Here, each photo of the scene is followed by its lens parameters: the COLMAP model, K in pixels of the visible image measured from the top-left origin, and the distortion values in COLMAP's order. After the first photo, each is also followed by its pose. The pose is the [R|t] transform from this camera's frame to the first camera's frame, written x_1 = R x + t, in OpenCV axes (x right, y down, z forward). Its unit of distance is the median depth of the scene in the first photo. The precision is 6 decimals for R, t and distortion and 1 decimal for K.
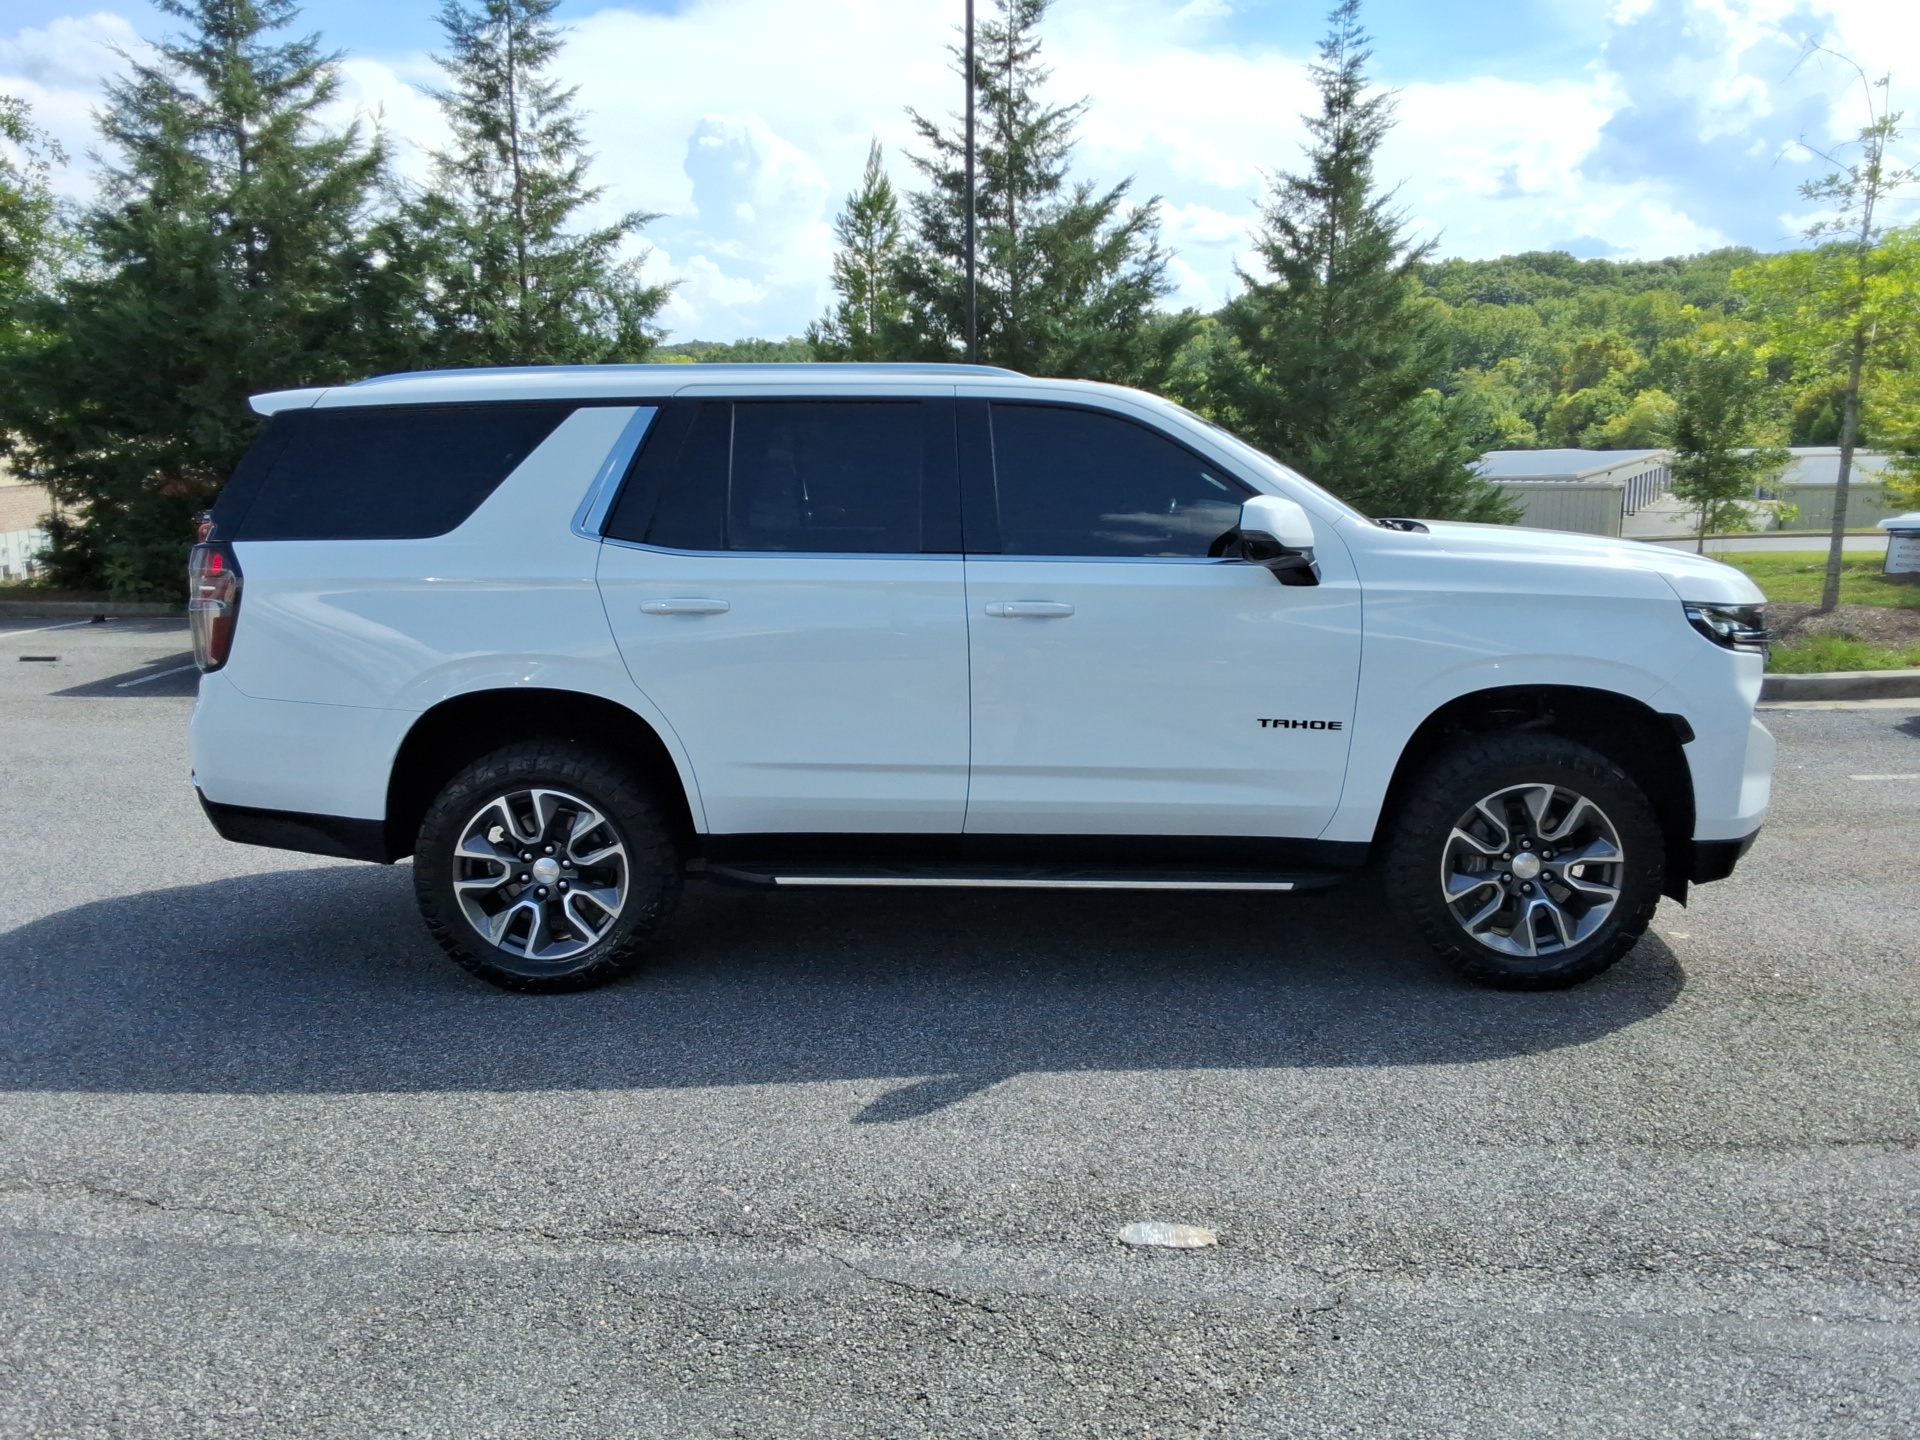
lens RADIAL K [[1551.8, 0, 968.1], [0, 1551.8, 686.0], [0, 0, 1]] dist [0.117111, -0.187570]
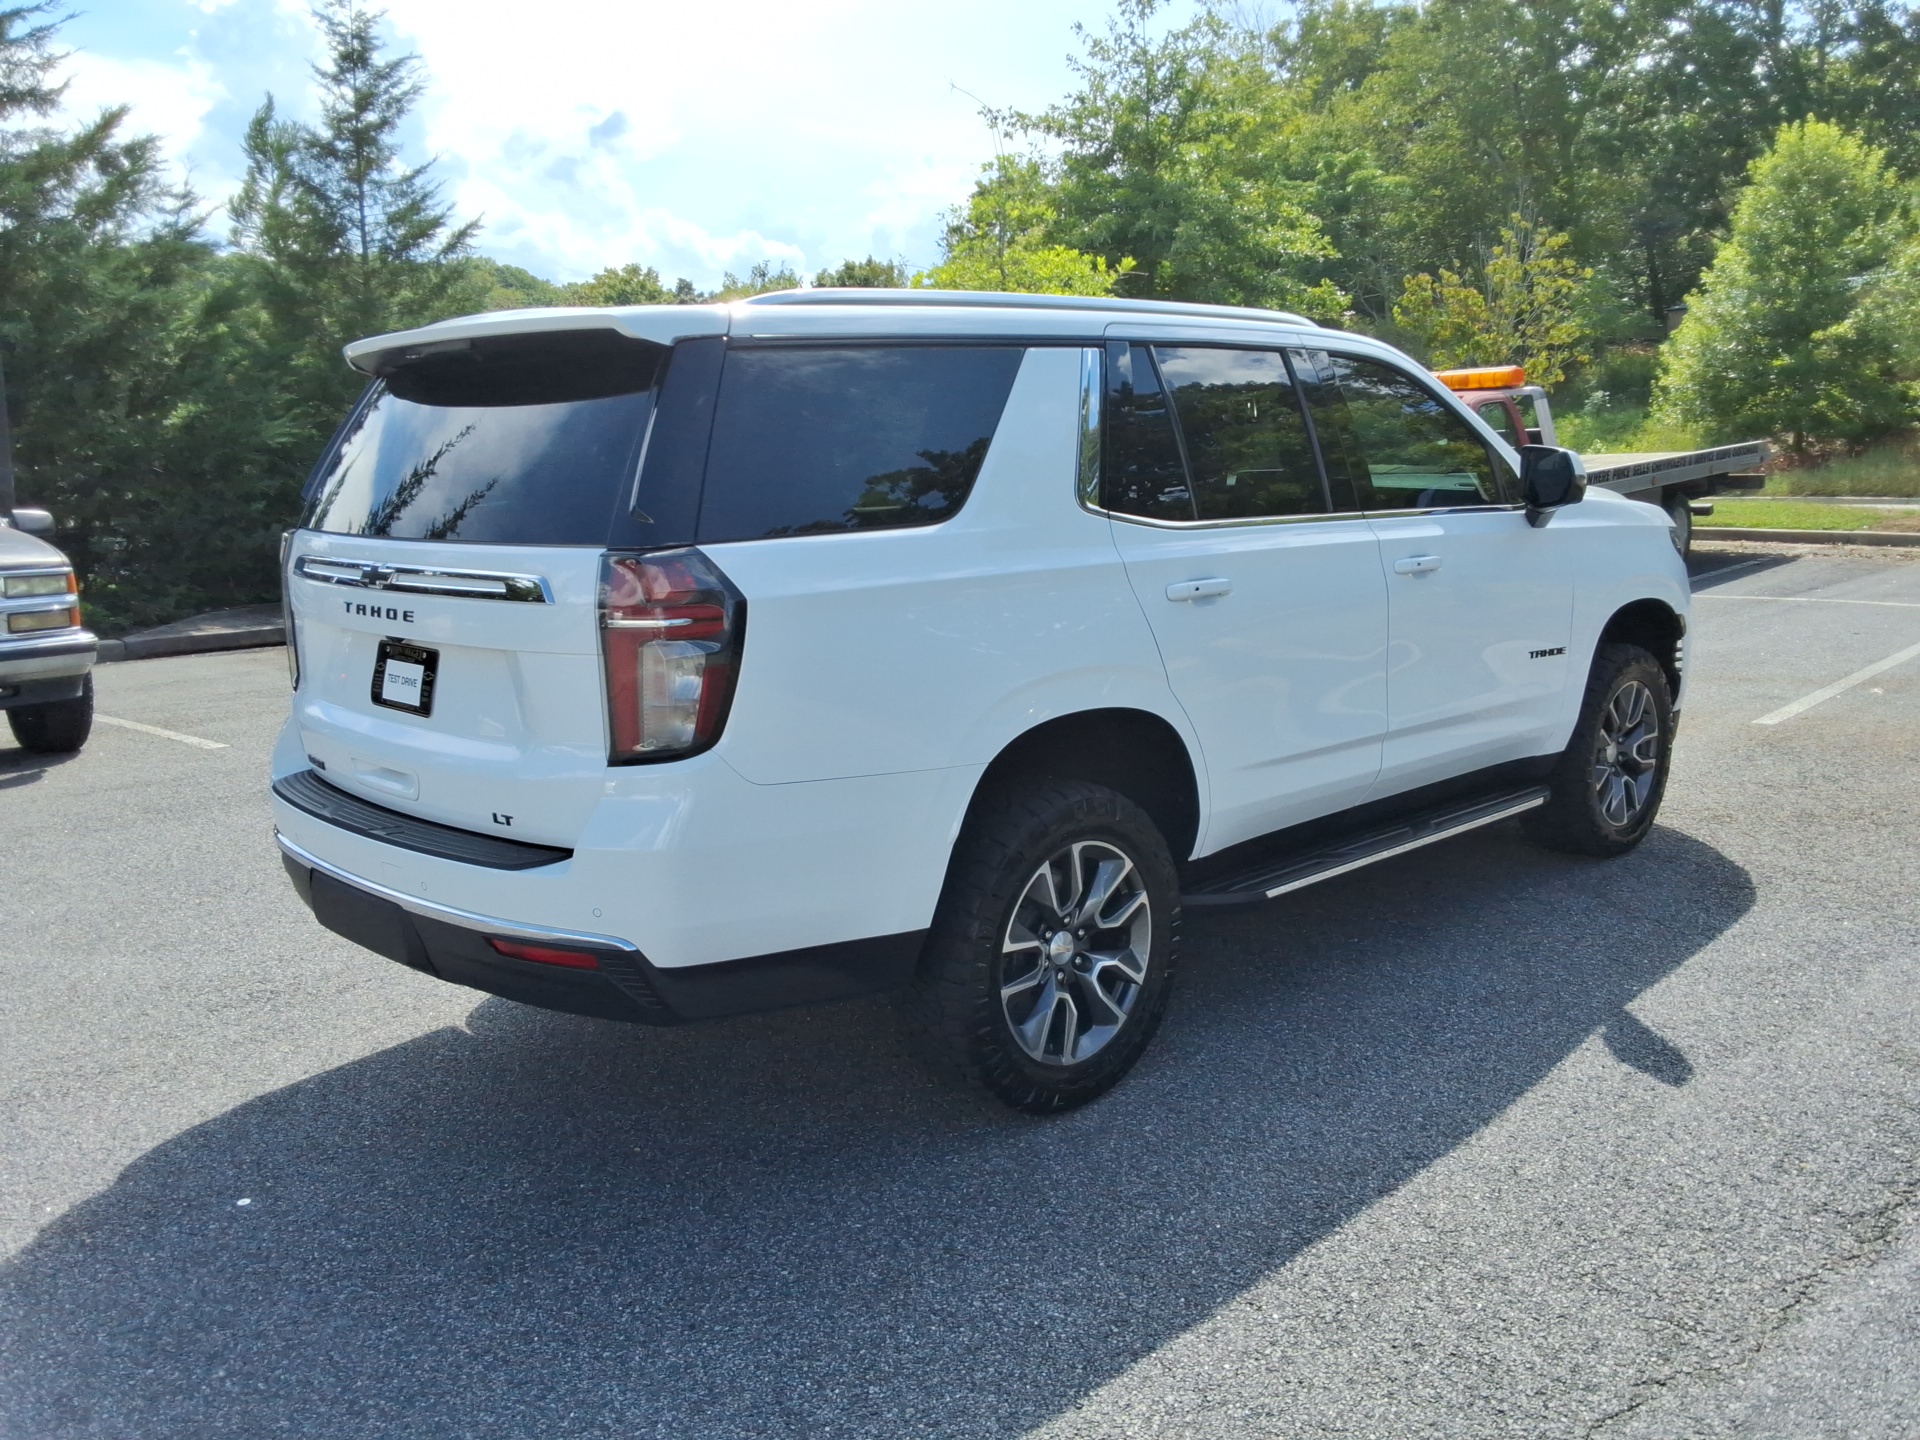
lens RADIAL K [[1551.8, 0, 973.0], [0, 1551.8, 683.6], [0, 0, 1]] dist [0.117111, -0.187570]
pose [[0.693790, -0.117312, 0.710559, -0.835095], [0.117769, 0.991843, 0.048762, -0.054108], [-0.710483, 0.049852, 0.701946, 0.487629]]
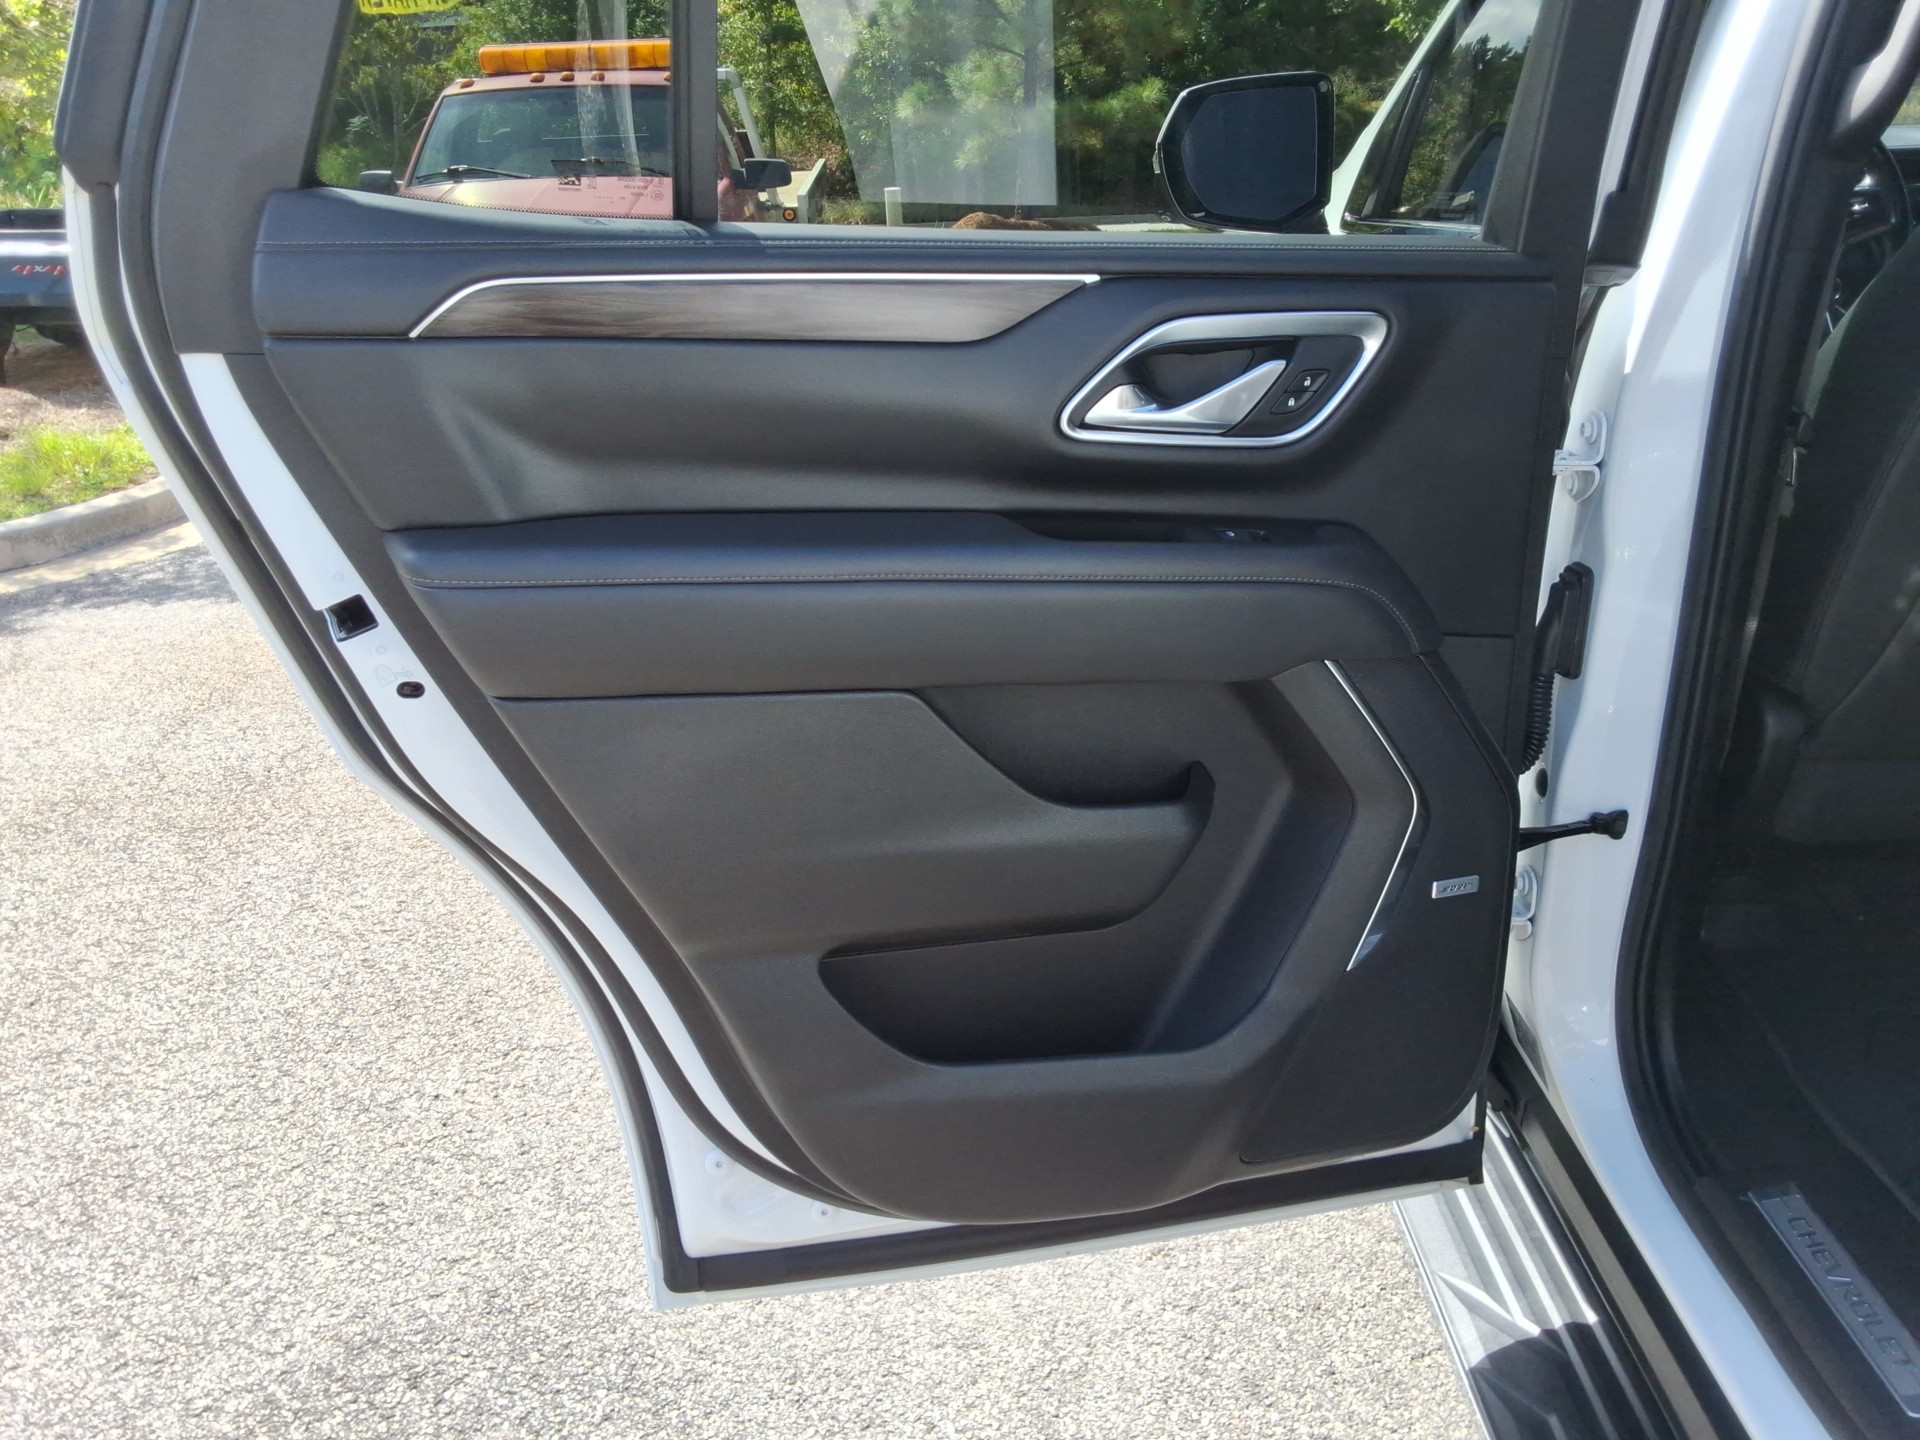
lens RADIAL K [[1551.8, 0, 961.2], [0, 1551.8, 676.7], [0, 0, 1]] dist [0.117111, -0.187570]
pose [[-0.016423, -0.313346, 0.949497, -0.259371], [0.174560, 0.934143, 0.311298, -0.169690], [-0.984510, 0.170856, 0.039356, 1.453186]]
